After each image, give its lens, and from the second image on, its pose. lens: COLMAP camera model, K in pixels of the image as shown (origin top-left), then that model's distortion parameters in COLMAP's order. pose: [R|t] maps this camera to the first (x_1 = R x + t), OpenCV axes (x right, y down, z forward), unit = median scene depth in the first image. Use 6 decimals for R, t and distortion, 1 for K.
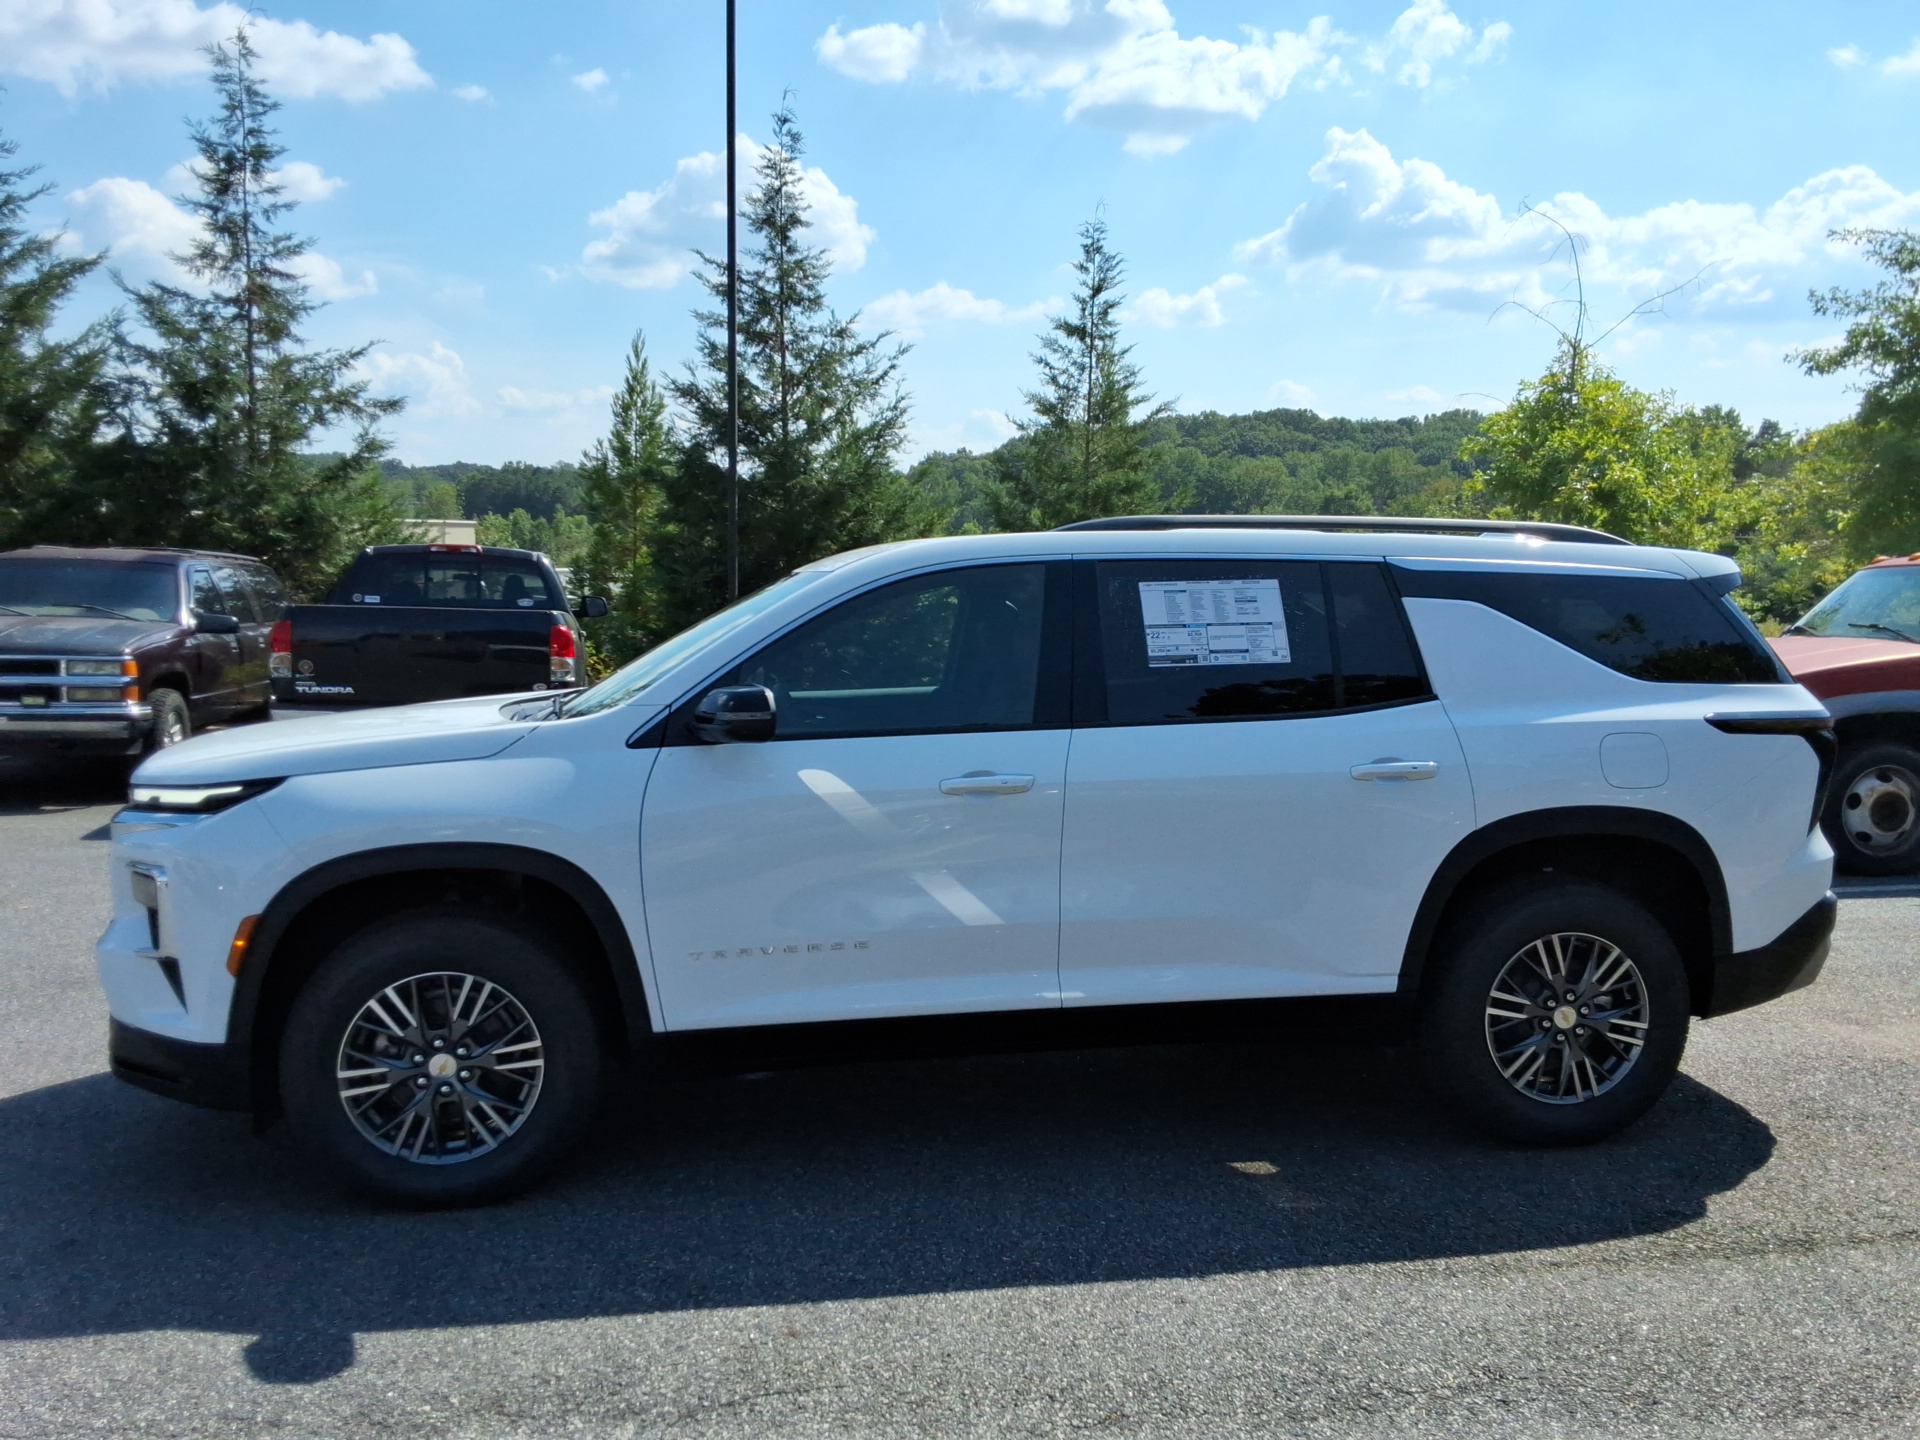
lens RADIAL K [[1524.4, 0, 973.4], [0, 1524.4, 730.9], [0, 0, 1]] dist [0.103807, -0.148818]
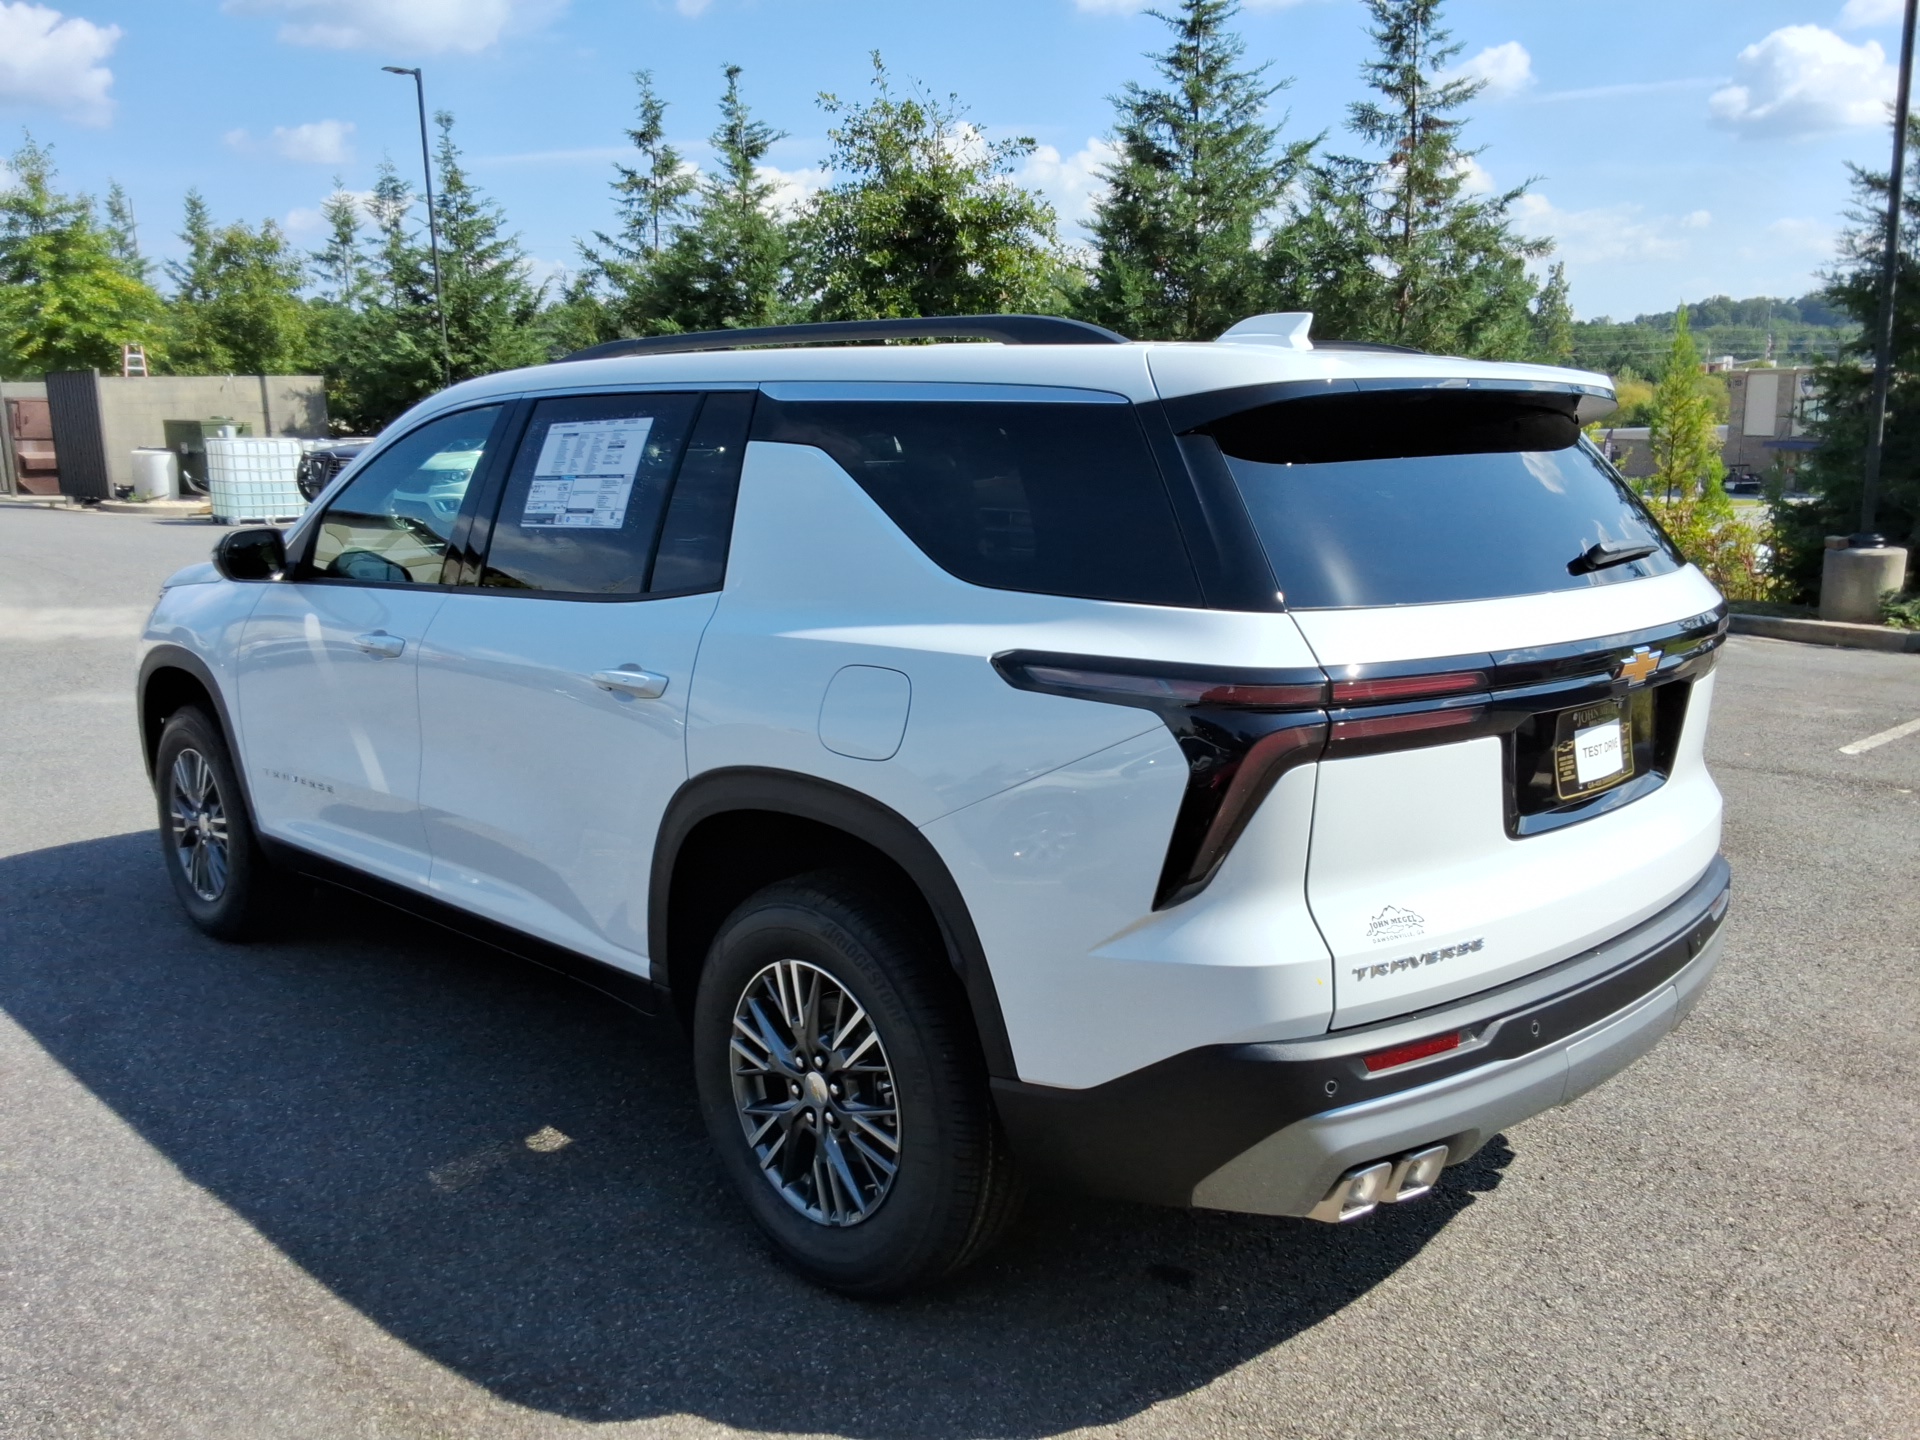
lens RADIAL K [[1524.4, 0, 963.1], [0, 1524.4, 737.3], [0, 0, 1]] dist [0.103807, -0.148818]
pose [[0.589080, 0.140774, -0.795719, 0.929662], [-0.065790, 0.989795, 0.126404, -0.049299], [0.805392, -0.022112, 0.592329, 0.679214]]
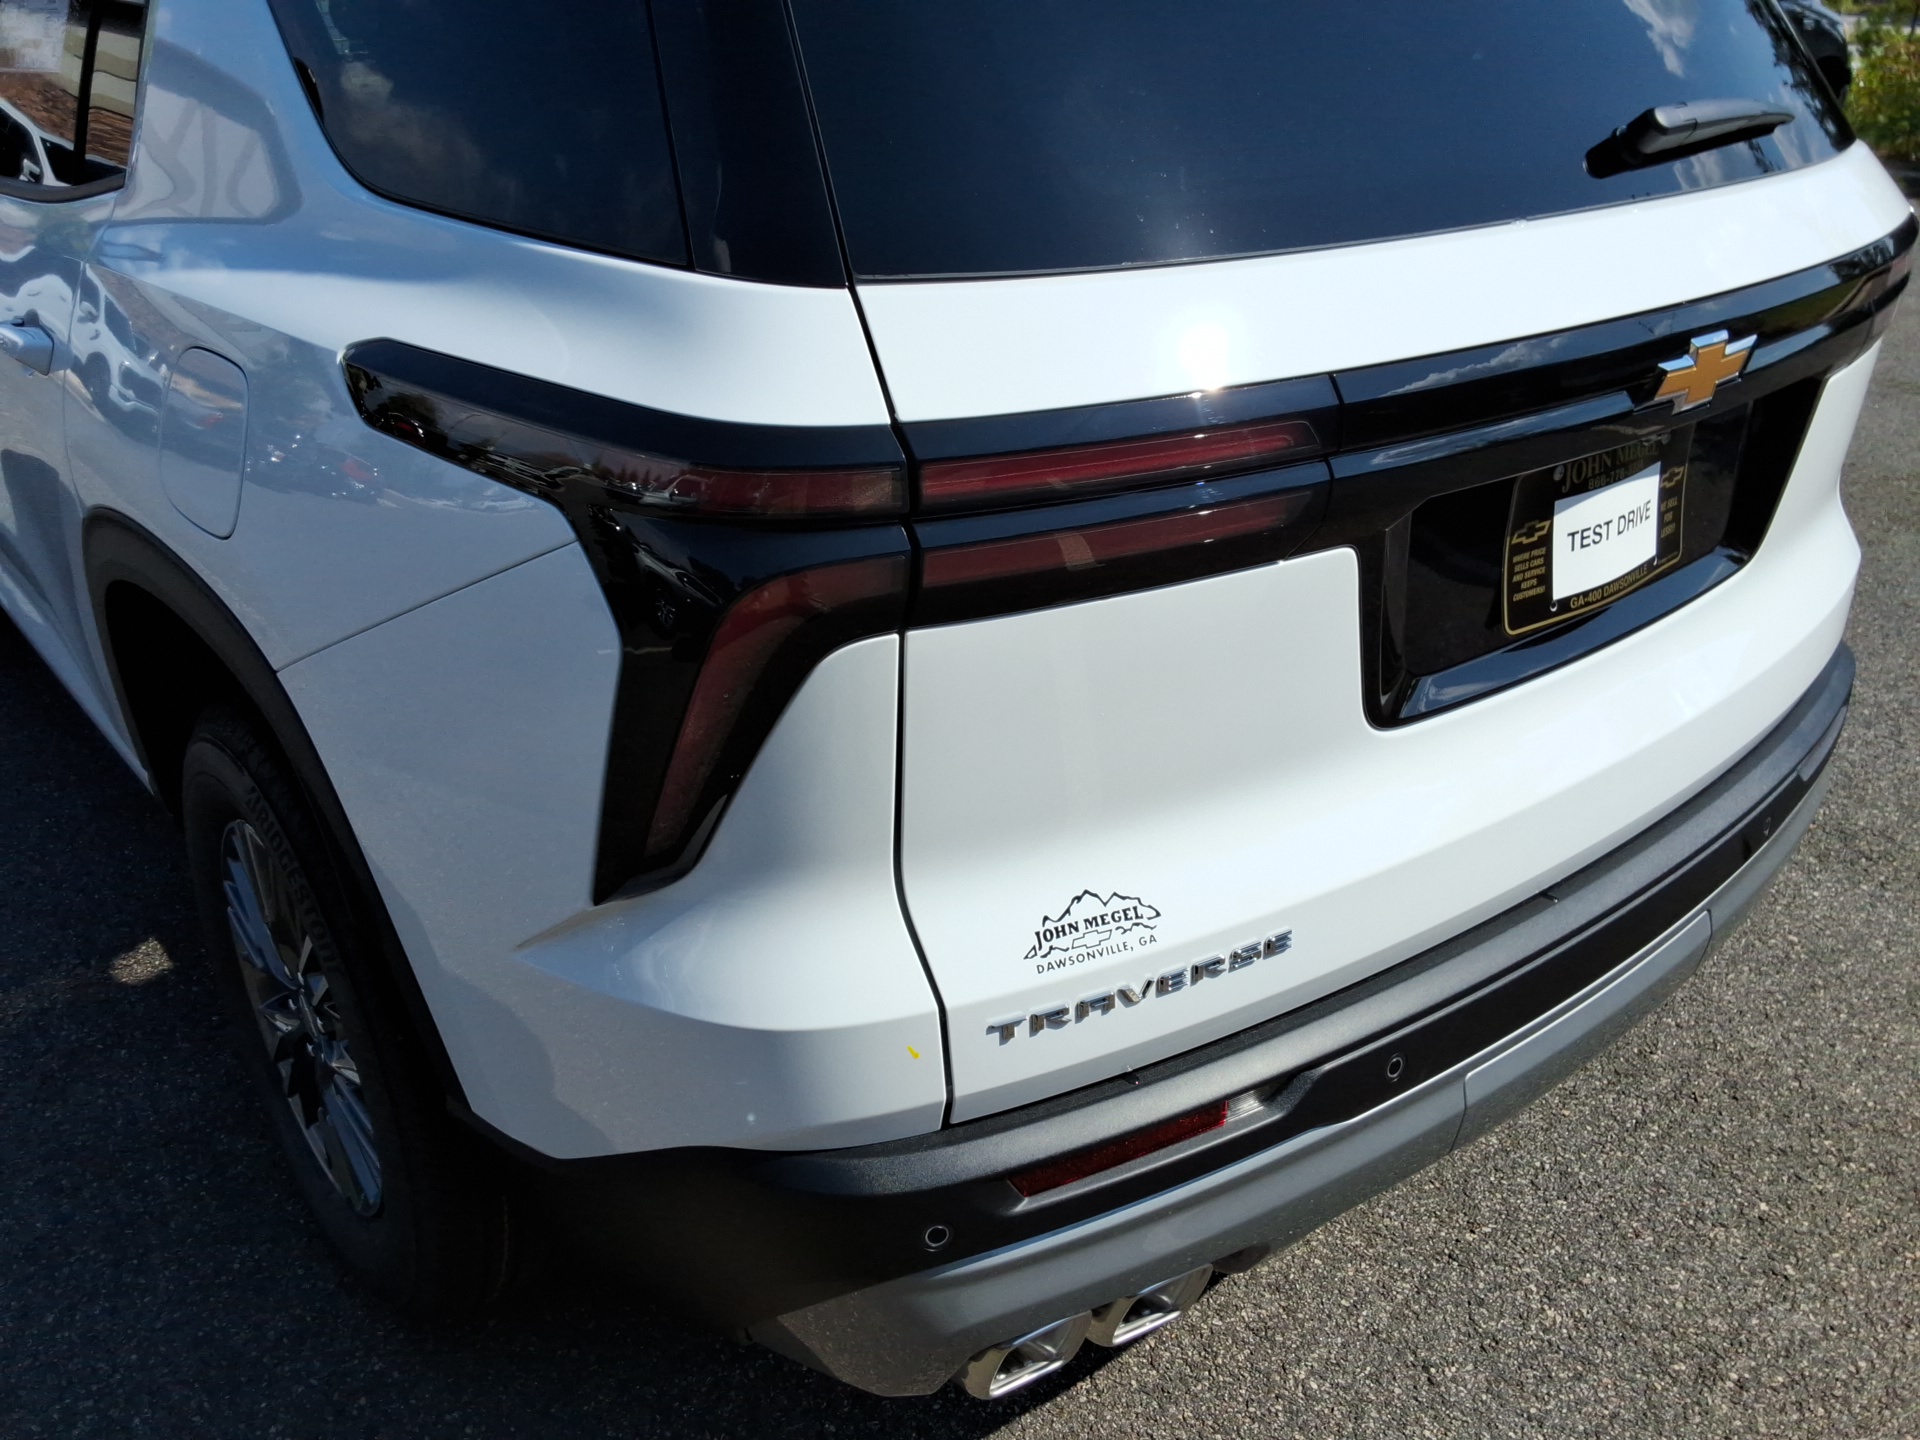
lens RADIAL K [[1524.4, 0, 968.5], [0, 1524.4, 728.0], [0, 0, 1]] dist [0.103807, -0.148818]
pose [[0.515297, 0.365799, -0.775023, 0.786016], [-0.062991, 0.918052, 0.391425, -0.063531], [0.854693, -0.152881, 0.496111, 0.968945]]
